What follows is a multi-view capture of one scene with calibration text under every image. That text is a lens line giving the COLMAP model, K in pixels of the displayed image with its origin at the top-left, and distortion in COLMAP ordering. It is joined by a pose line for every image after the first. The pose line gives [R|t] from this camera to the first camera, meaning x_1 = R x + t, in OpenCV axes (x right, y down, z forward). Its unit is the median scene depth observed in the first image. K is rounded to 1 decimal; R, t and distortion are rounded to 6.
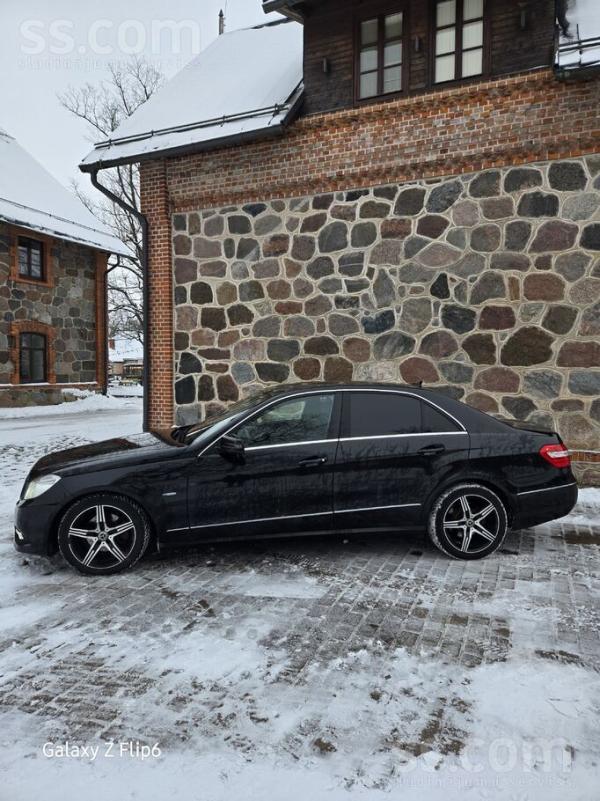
lens RADIAL K [[570.4, 0, 300.0], [0, 570.4, 400.5], [0, 0, 1]] dist [0.061886, -0.075854]
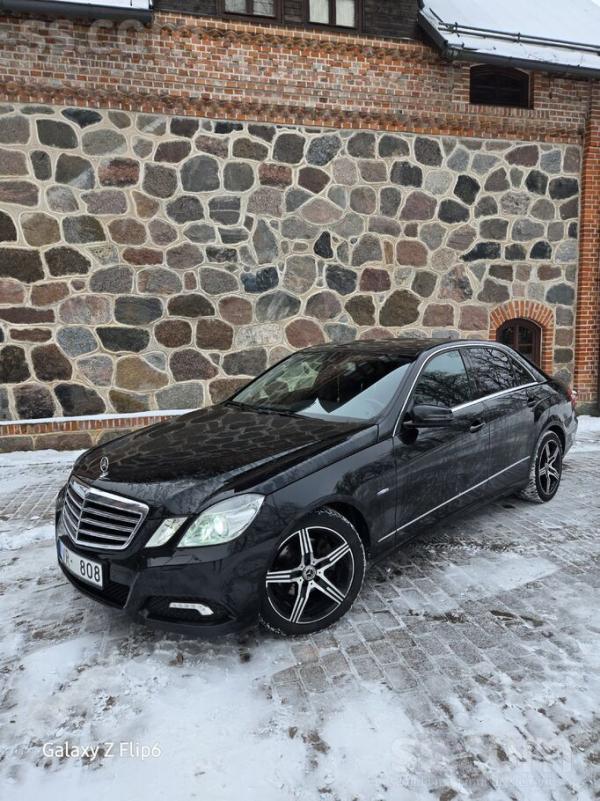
lens RADIAL K [[570.4, 0, 300.0], [0, 570.4, 400.5], [0, 0, 1]] dist [0.061886, -0.075854]
pose [[0.762820, -0.098771, 0.639022, -0.421281], [0.054502, 0.994569, 0.088666, -0.025082], [-0.644310, -0.032808, 0.764061, 0.272027]]
